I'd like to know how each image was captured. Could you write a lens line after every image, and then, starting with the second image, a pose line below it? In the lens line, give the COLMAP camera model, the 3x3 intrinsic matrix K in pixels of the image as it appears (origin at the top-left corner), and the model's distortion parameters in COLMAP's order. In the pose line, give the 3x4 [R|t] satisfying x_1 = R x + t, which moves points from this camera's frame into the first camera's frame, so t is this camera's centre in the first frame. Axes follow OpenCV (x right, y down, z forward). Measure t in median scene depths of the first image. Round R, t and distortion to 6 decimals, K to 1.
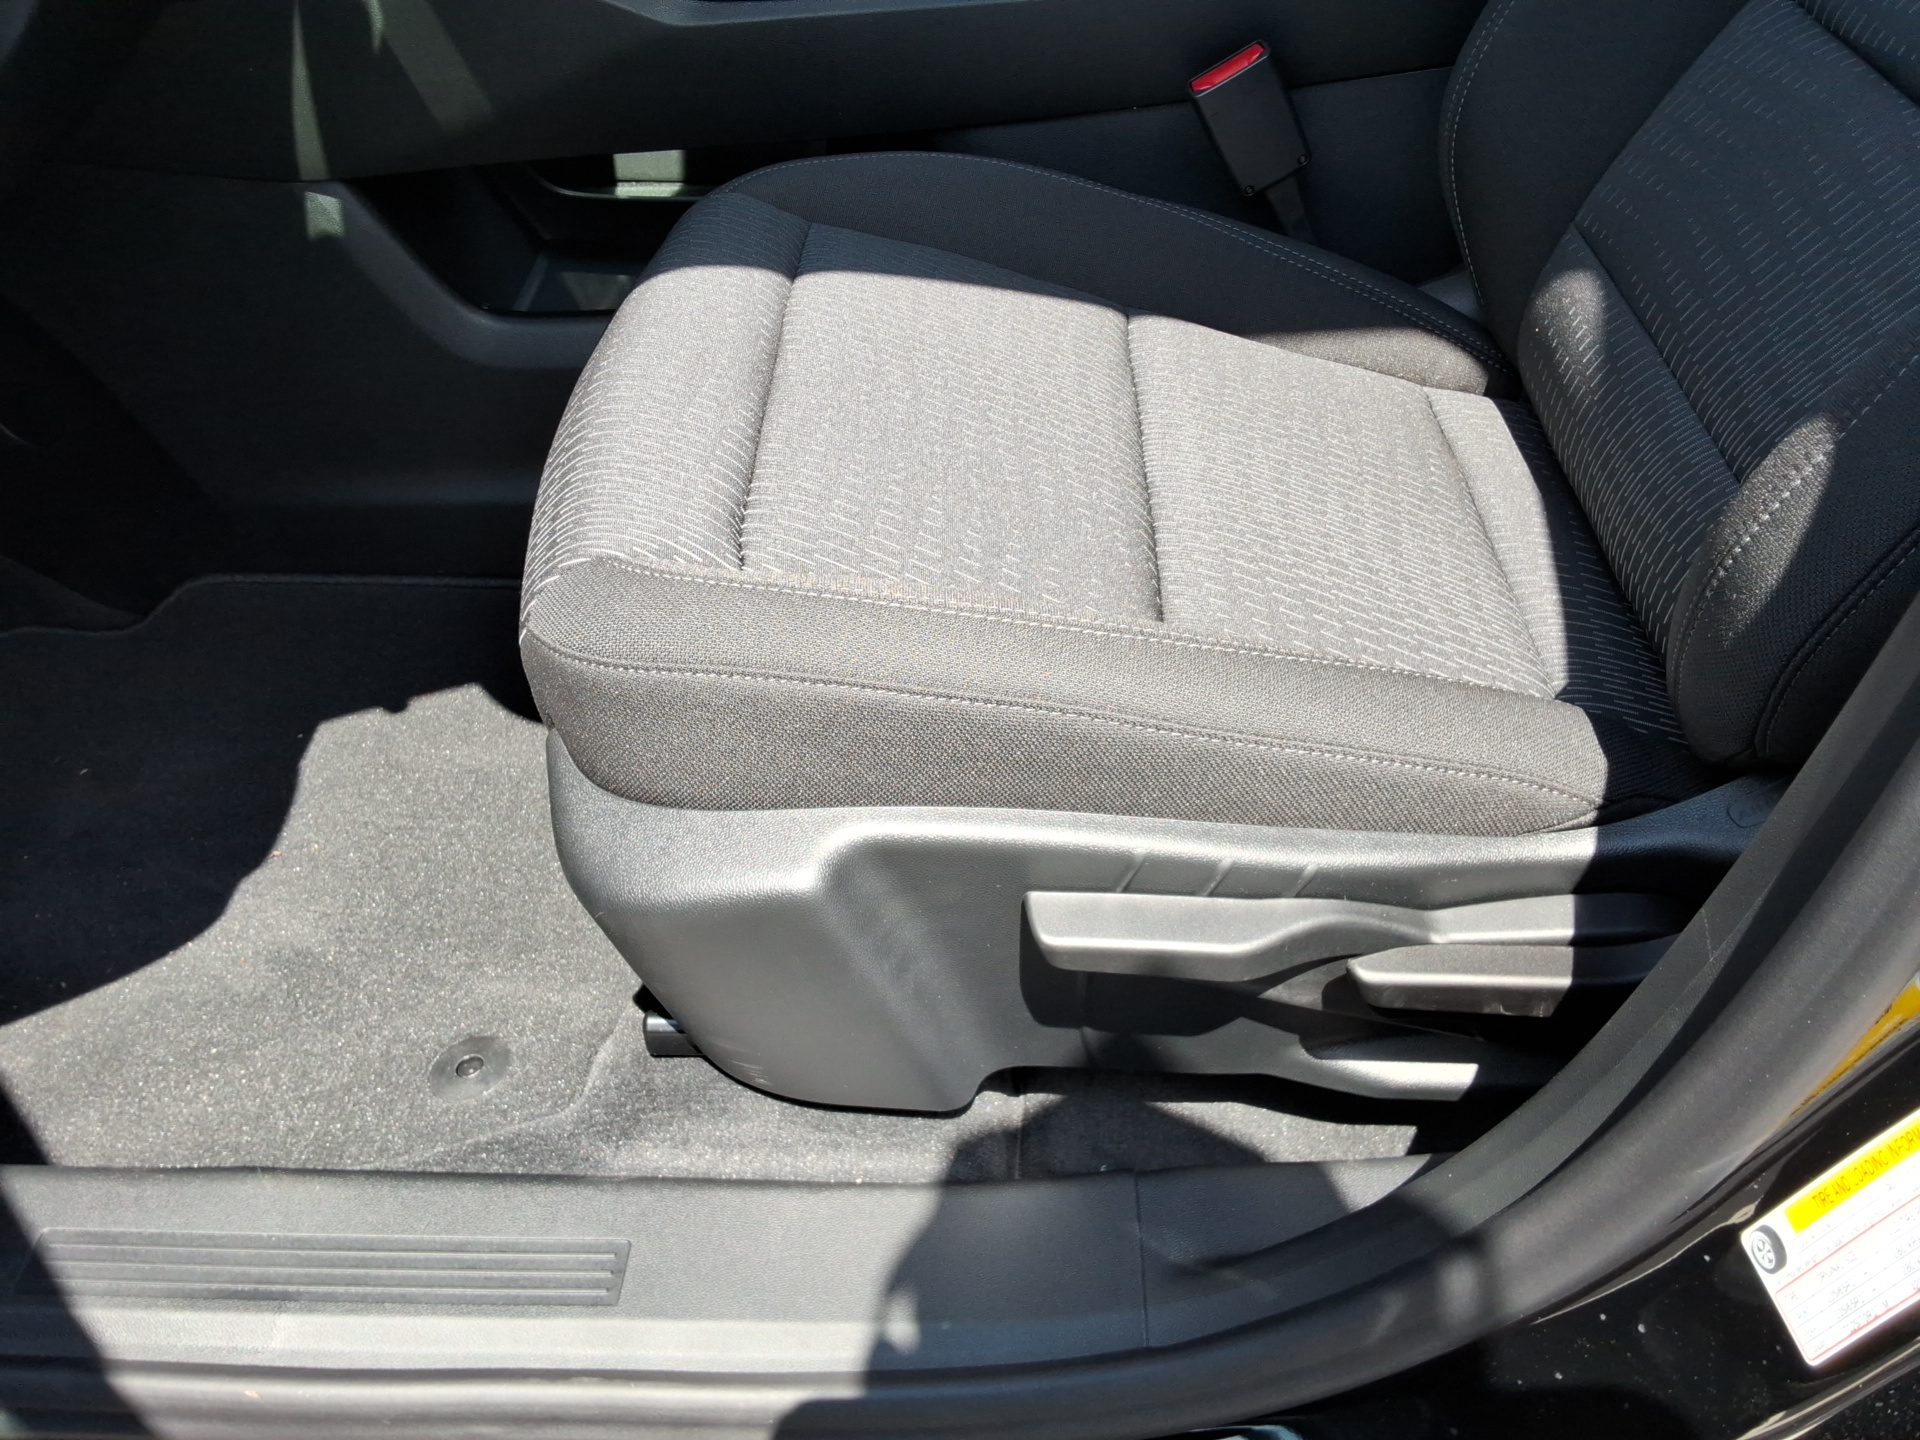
lens RADIAL K [[1554.8, 0, 970.1], [0, 1554.8, 751.7], [0, 0, 1]] dist [0.093592, -0.149918]
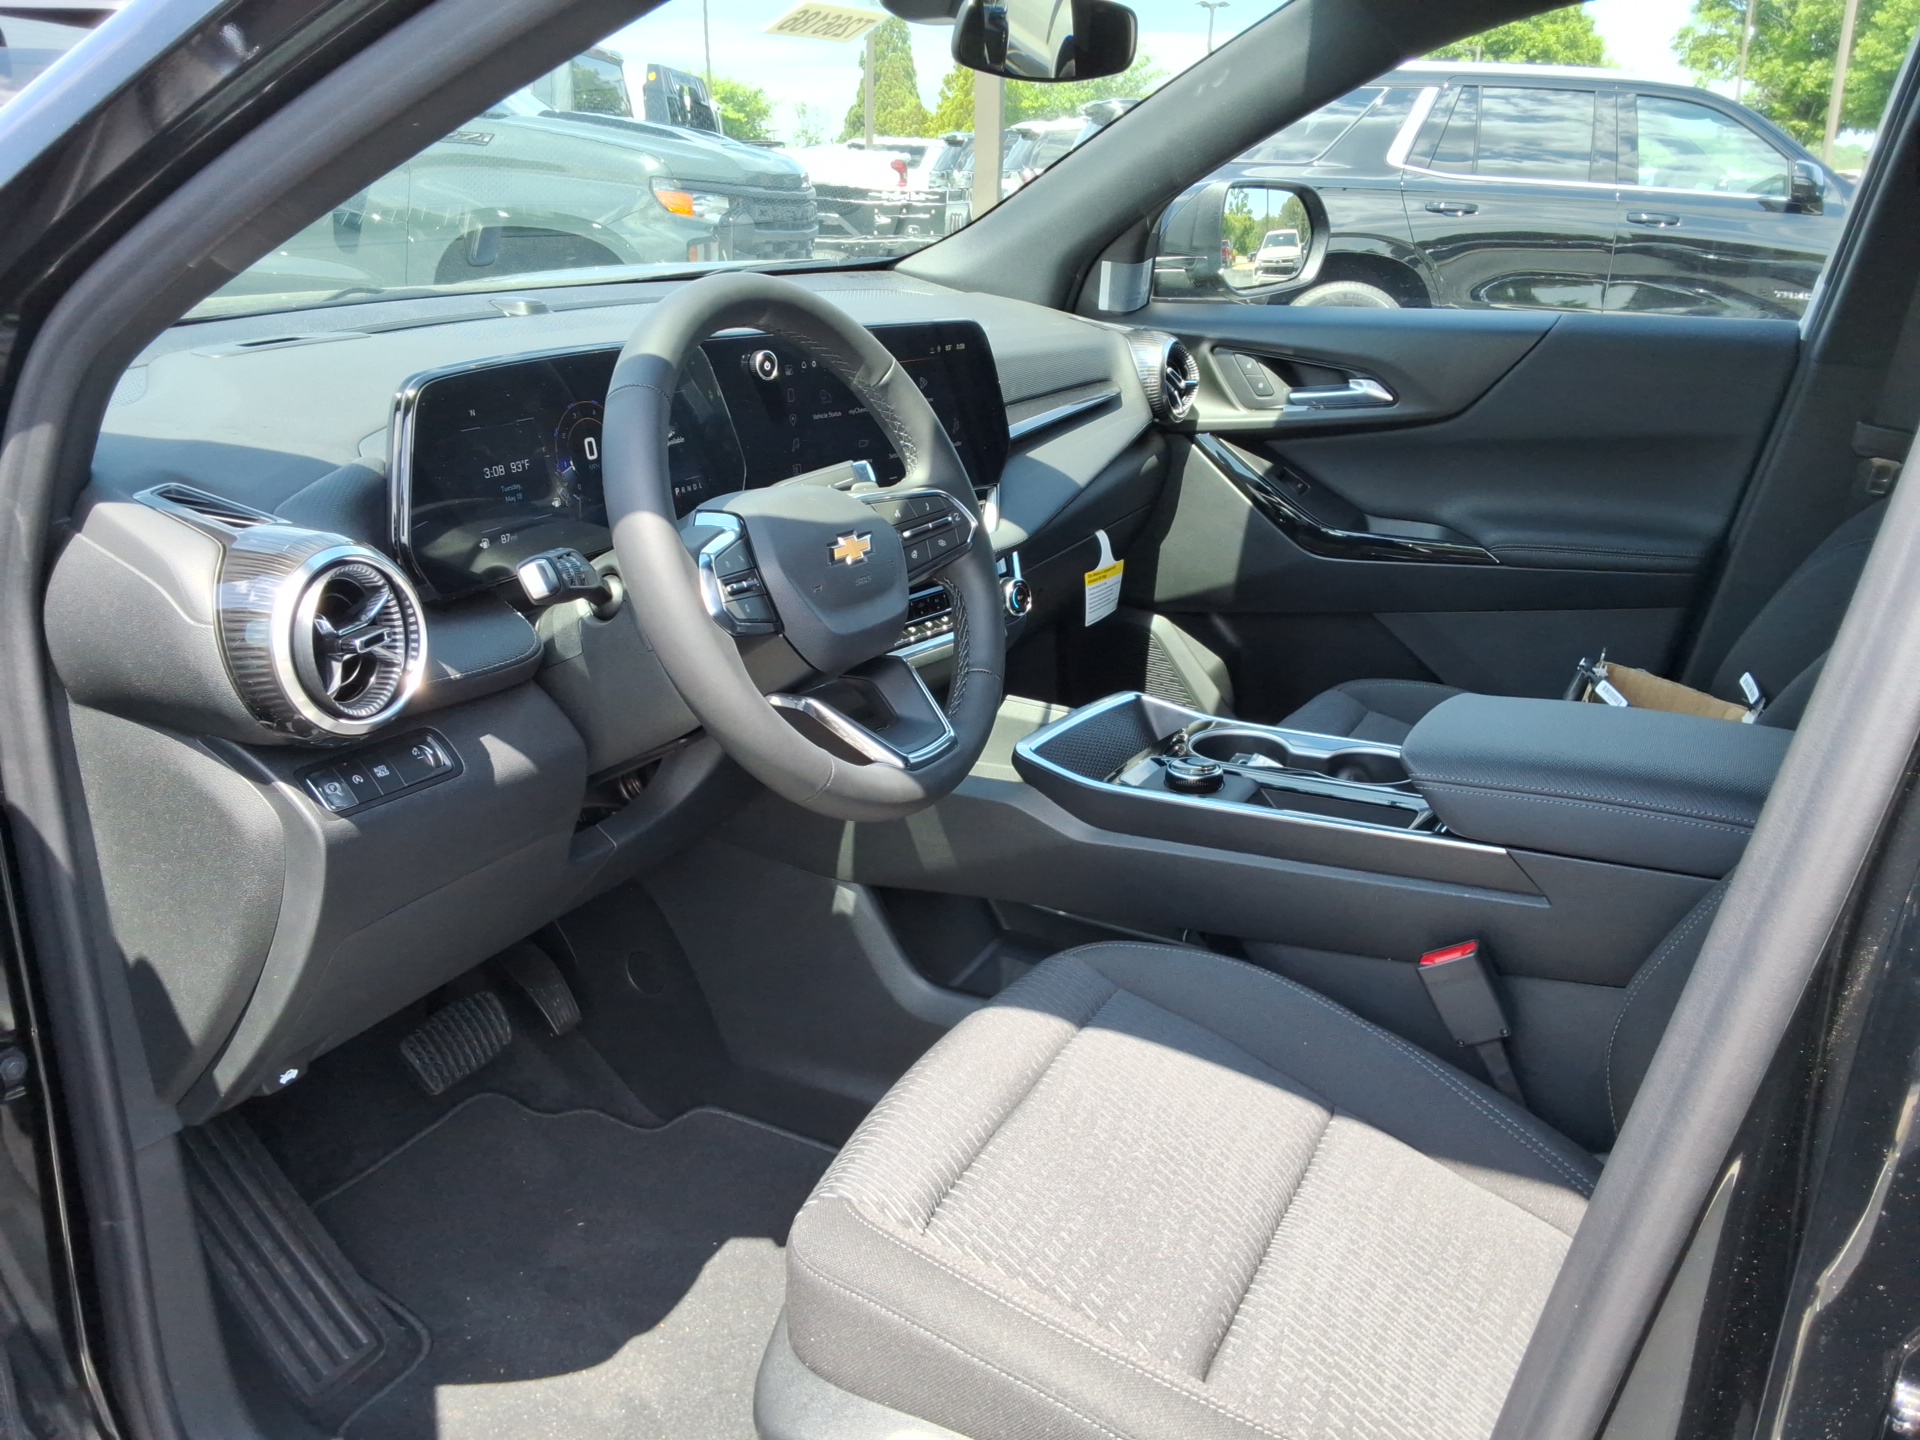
lens RADIAL K [[1554.8, 0, 947.1], [0, 1554.8, 711.9], [0, 0, 1]] dist [0.093592, -0.149918]
pose [[0.893305, 0.159691, -0.420125, 0.293965], [-0.307768, 0.898553, -0.312860, -0.068132], [0.327544, 0.408780, 0.851830, -0.337165]]
